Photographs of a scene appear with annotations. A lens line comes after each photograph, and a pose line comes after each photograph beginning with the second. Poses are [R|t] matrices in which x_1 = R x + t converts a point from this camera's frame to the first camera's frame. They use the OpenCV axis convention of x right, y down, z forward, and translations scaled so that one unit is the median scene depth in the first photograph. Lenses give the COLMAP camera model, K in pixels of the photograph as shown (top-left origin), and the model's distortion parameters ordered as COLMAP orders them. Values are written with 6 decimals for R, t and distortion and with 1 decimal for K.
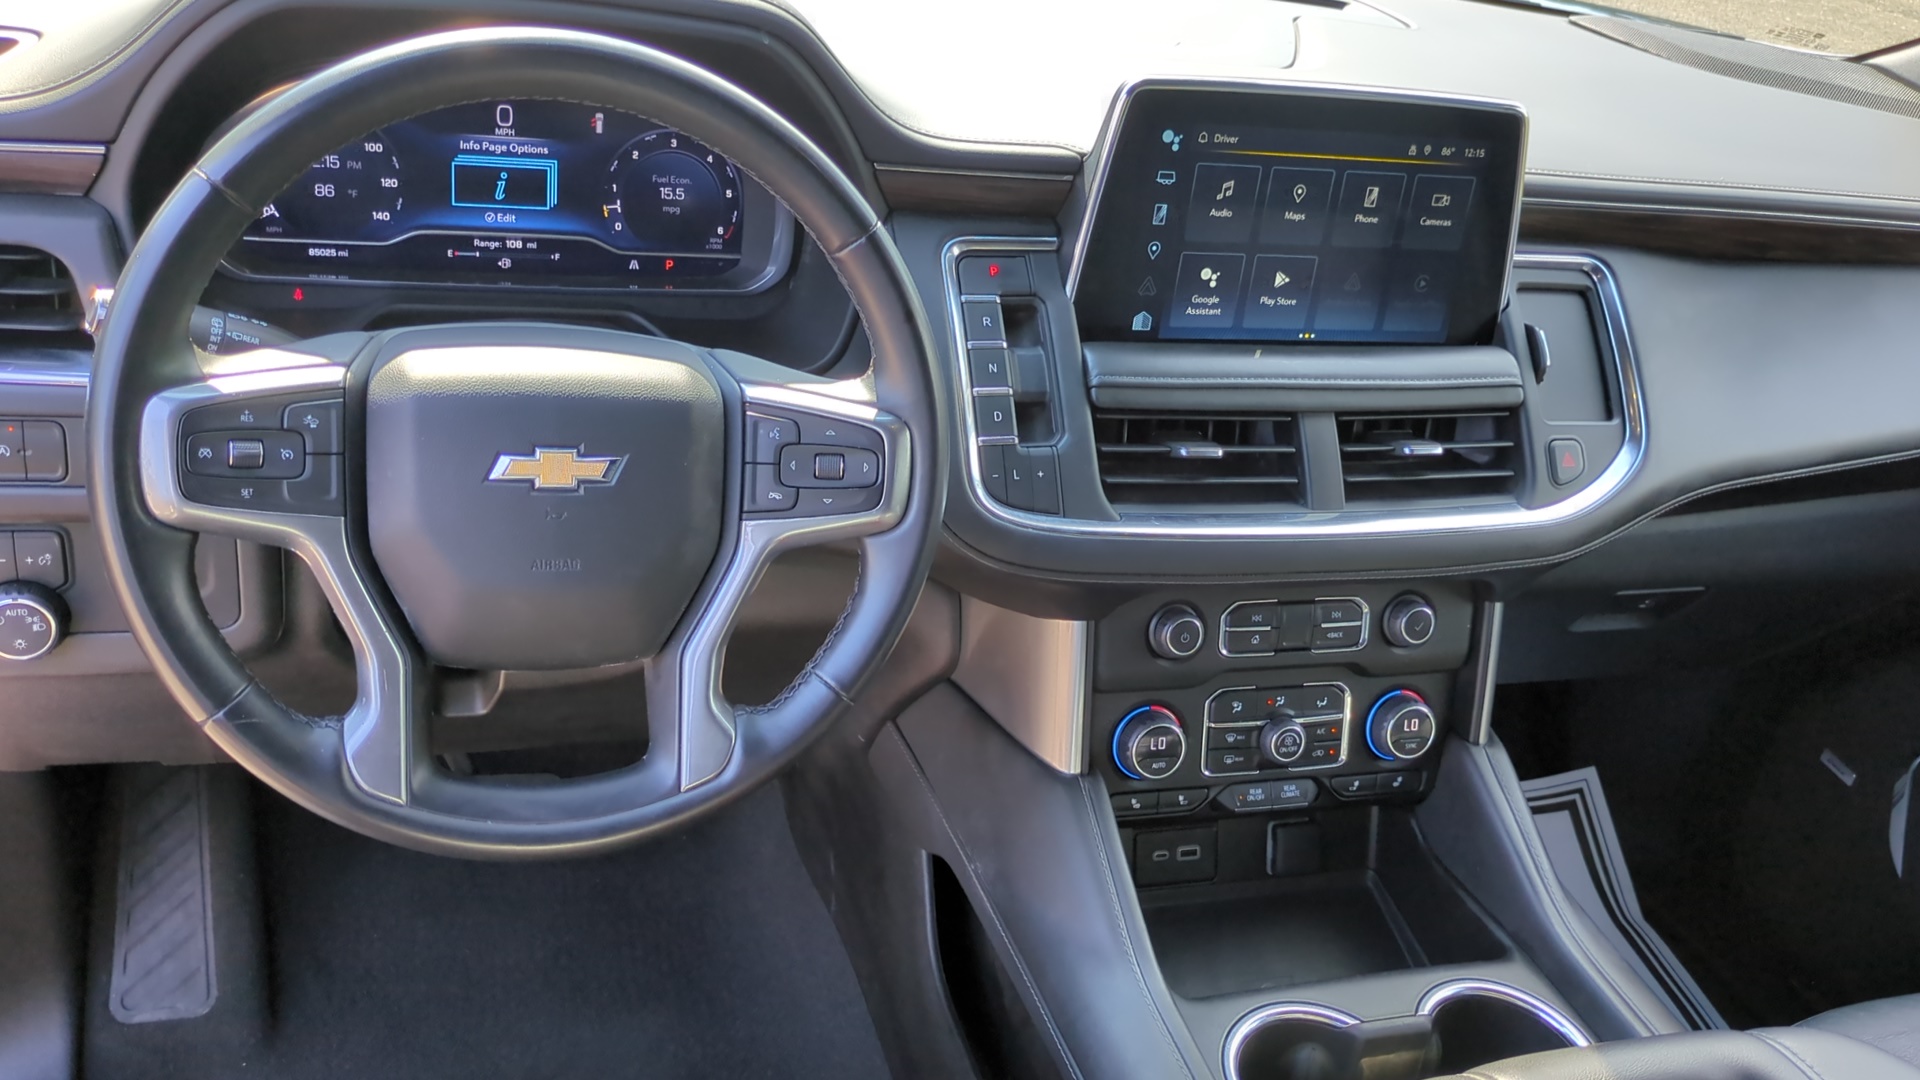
lens RADIAL K [[1603.3, 0, 949.9], [0, 1603.3, 524.3], [0, 0, 1]] dist [0.042229, -0.071452]
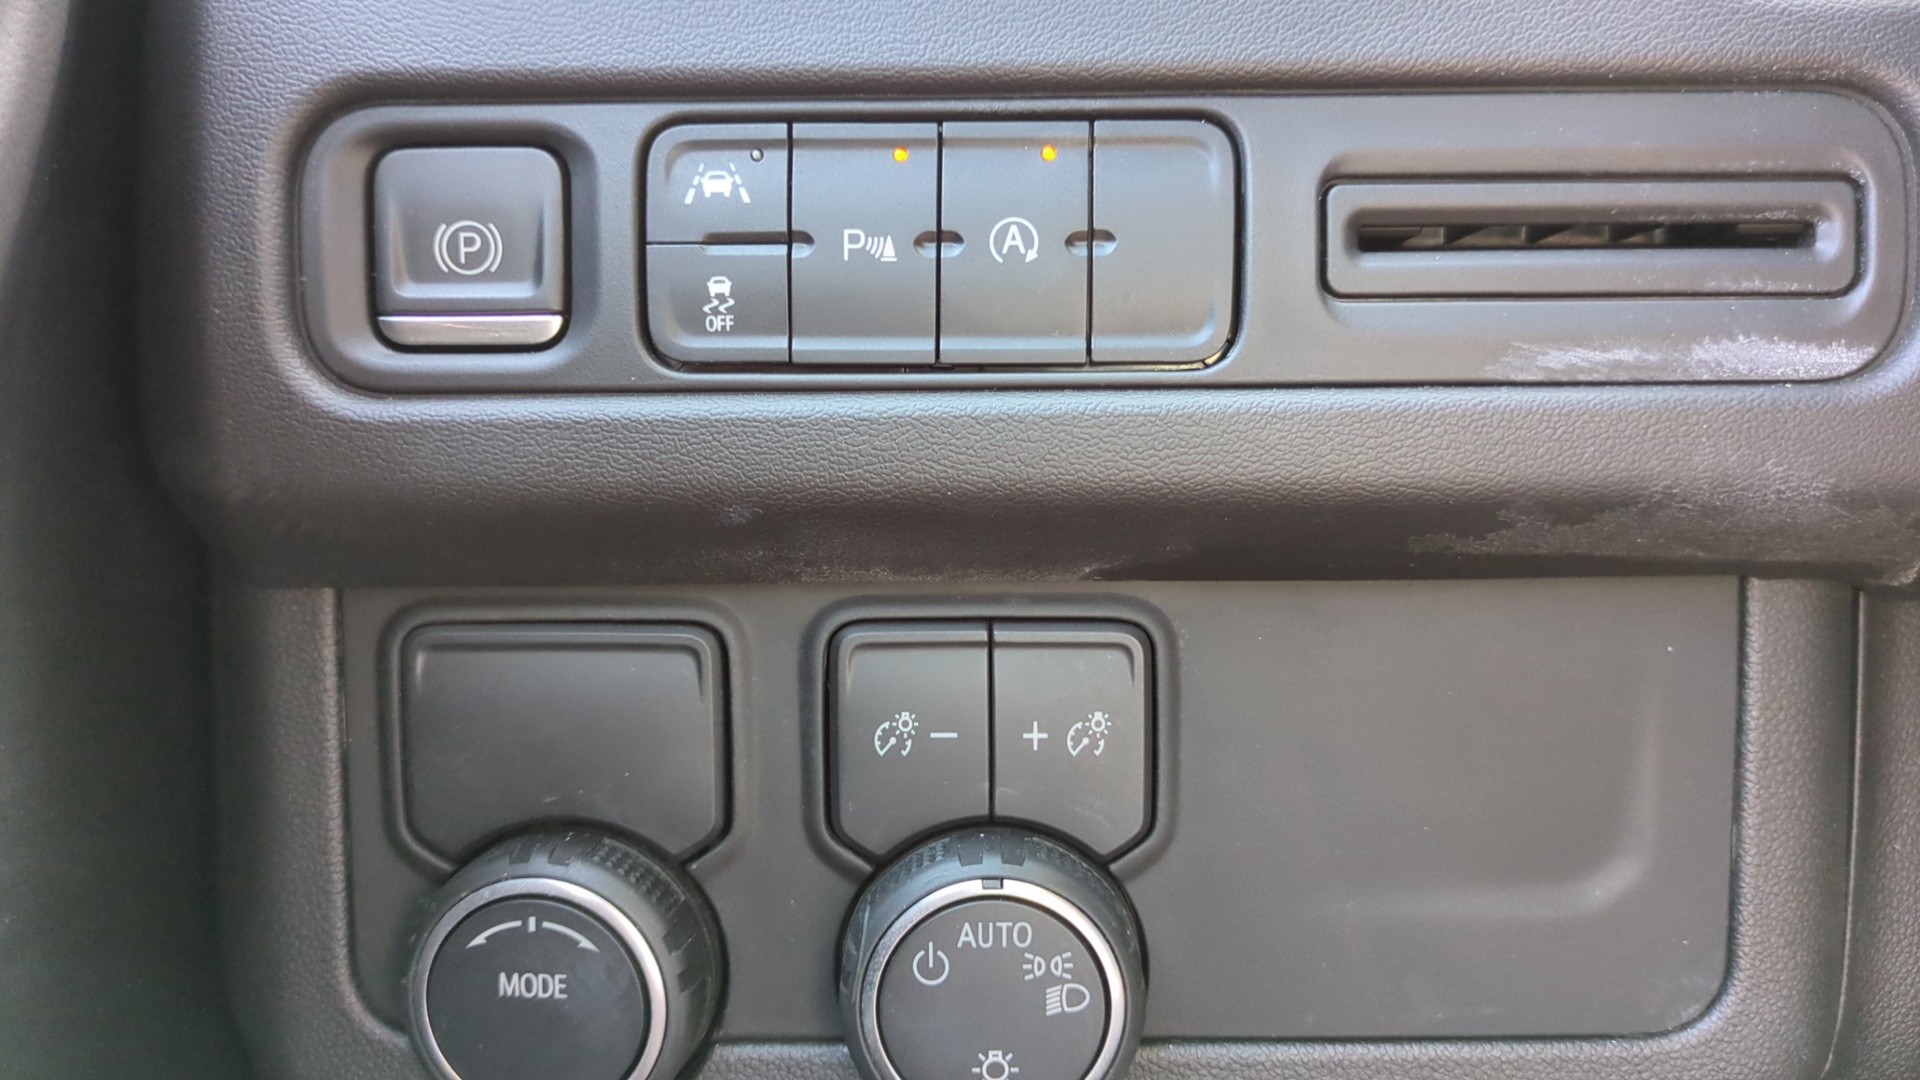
lens RADIAL K [[1603.3, 0, 958.3], [0, 1603.3, 536.3], [0, 0, 1]] dist [0.042229, -0.071452]
pose [[0.953763, -0.093562, -0.285626, -0.450595], [-0.003553, 0.946738, -0.321985, 0.068983], [0.300538, 0.308113, 0.902631, 0.665498]]
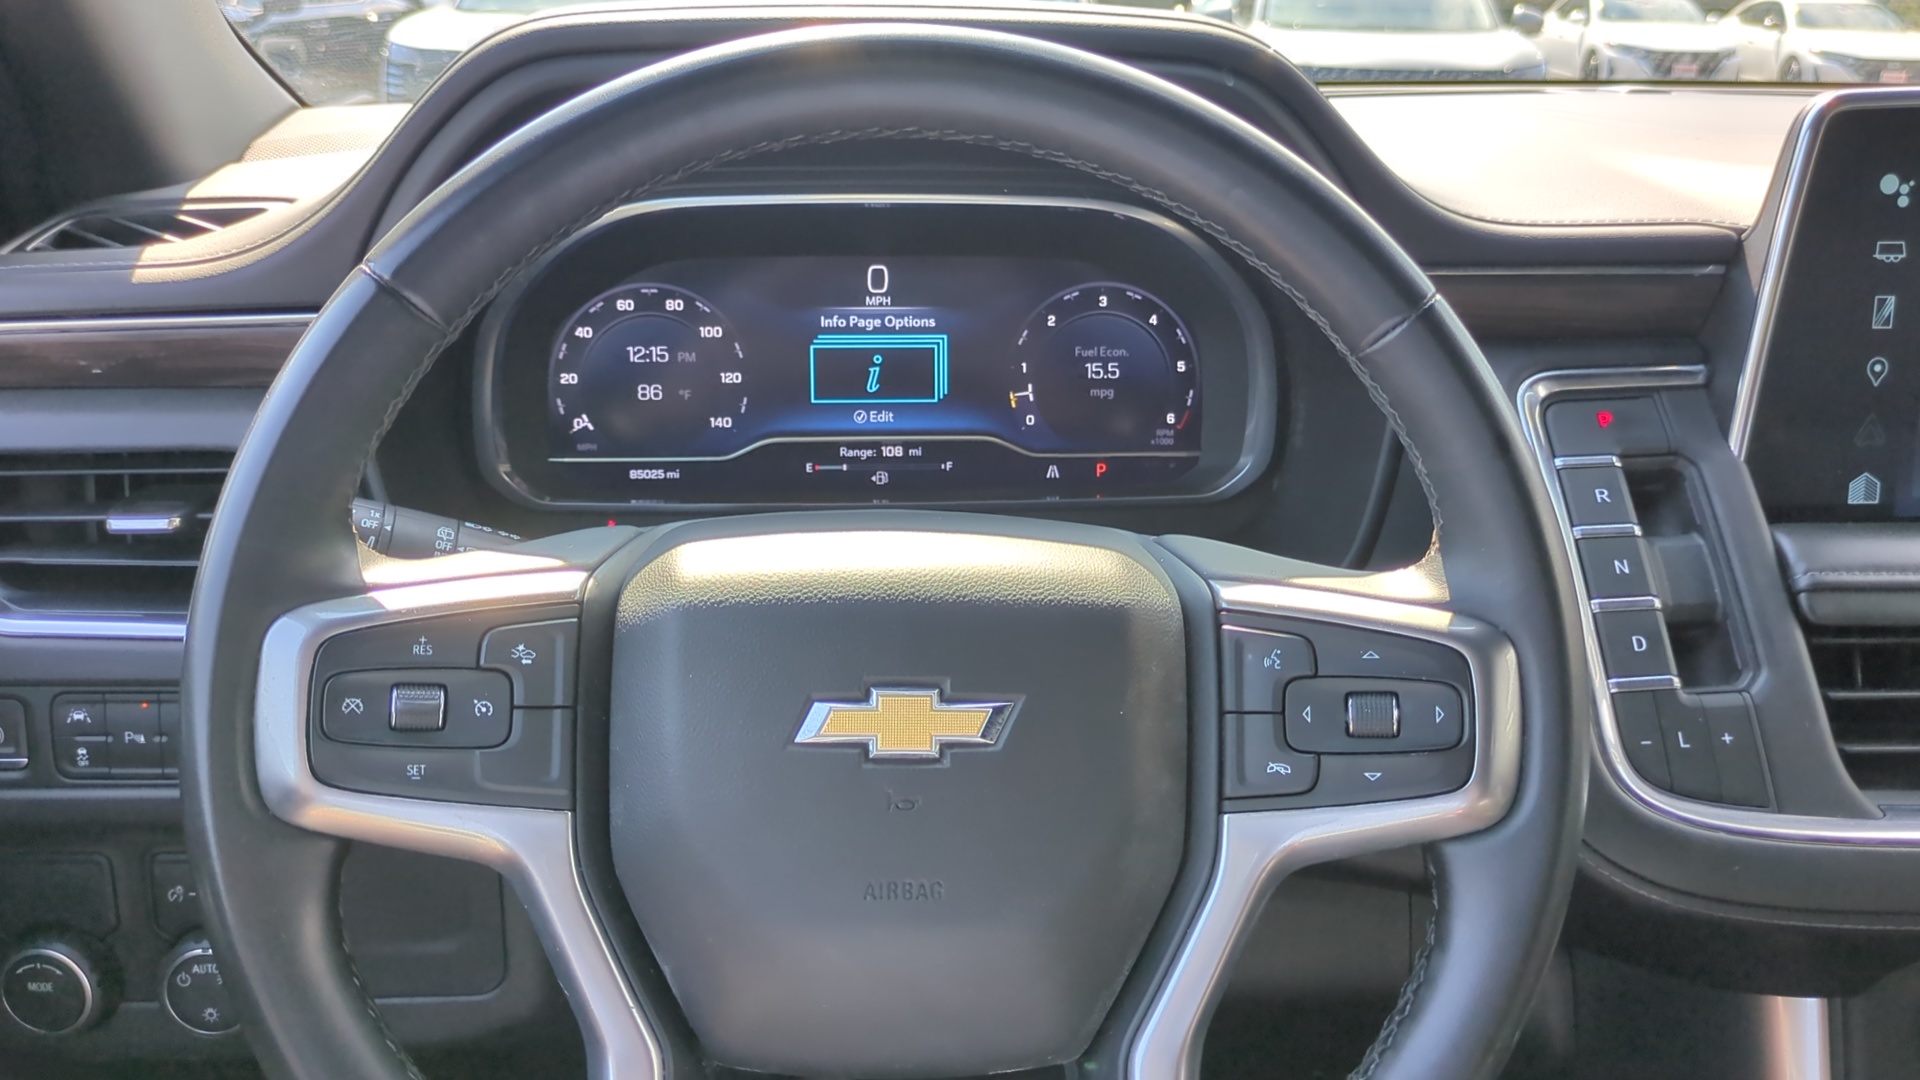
lens RADIAL K [[1603.3, 0, 973.7], [0, 1603.3, 529.8], [0, 0, 1]] dist [0.042229, -0.071452]
pose [[0.964018, -0.061539, -0.258617, -0.049184], [0.006400, 0.977928, -0.208844, 0.014630], [0.265761, 0.199674, 0.943134, 0.336328]]
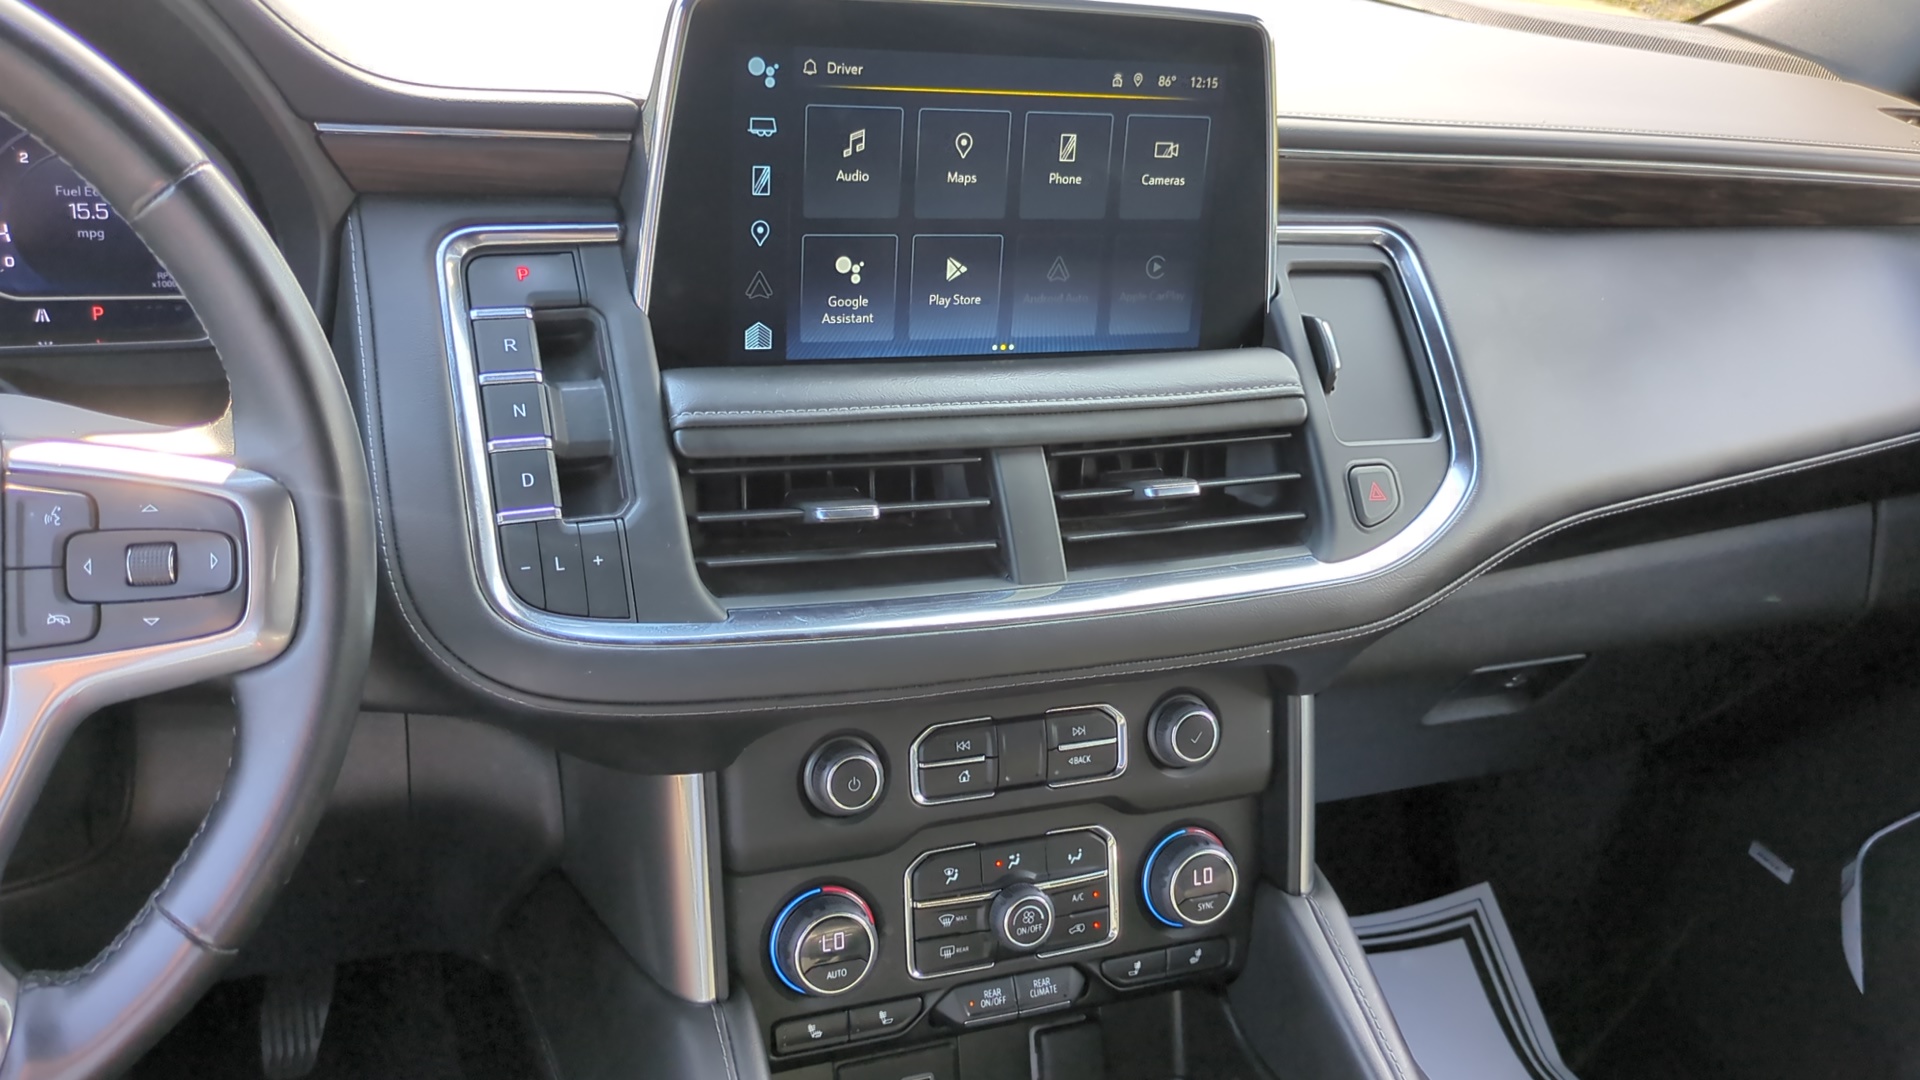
lens RADIAL K [[1603.3, 0, 953.8], [0, 1603.3, 531.7], [0, 0, 1]] dist [0.042229, -0.071452]
pose [[0.994972, -0.077994, 0.062826, 0.154967], [0.082741, 0.993602, -0.076874, 0.019543], [-0.056429, 0.081686, 0.995059, 0.304308]]
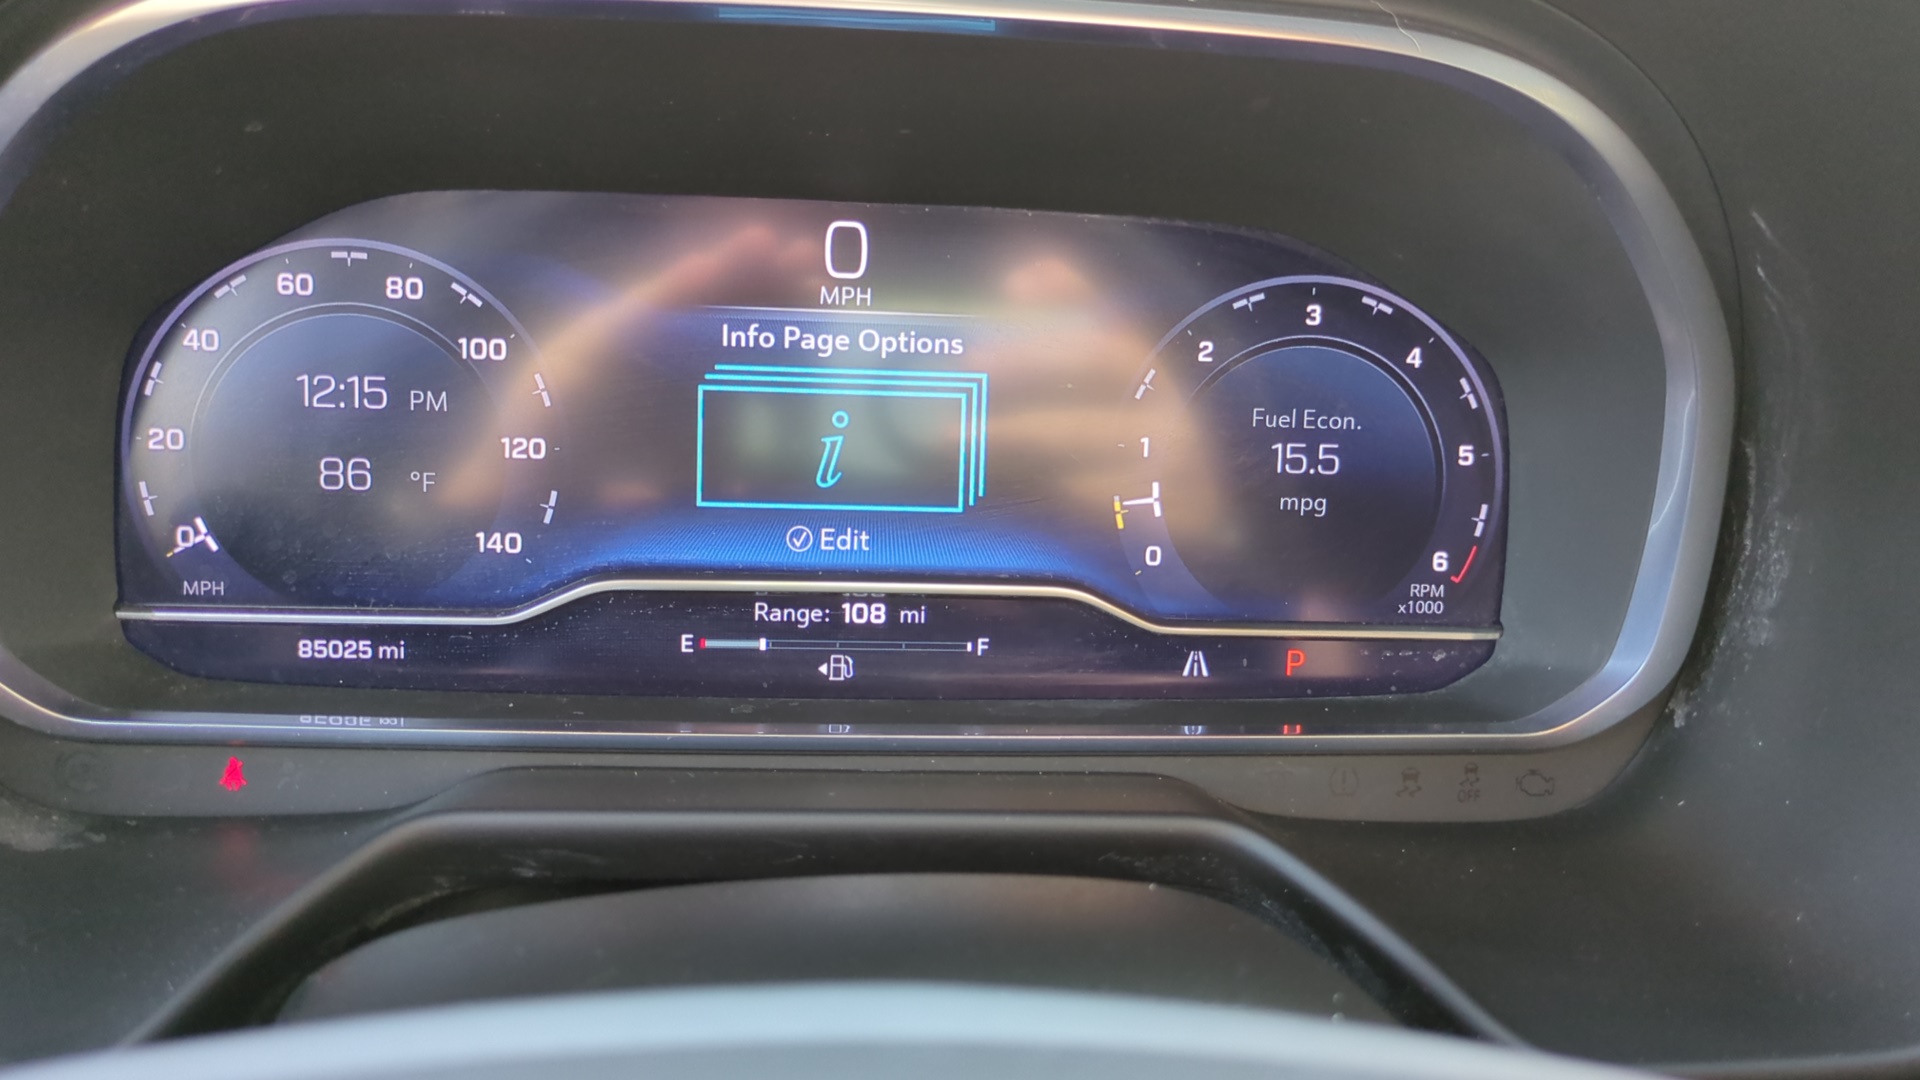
lens RADIAL K [[1603.3, 0, 973.3], [0, 1603.3, 552.8], [0, 0, 1]] dist [0.042229, -0.071452]
pose [[0.973481, -0.049443, -0.223363, -0.174594], [-0.012873, 0.962980, -0.269266, -0.096251], [0.228407, 0.265001, 0.936806, 0.696639]]
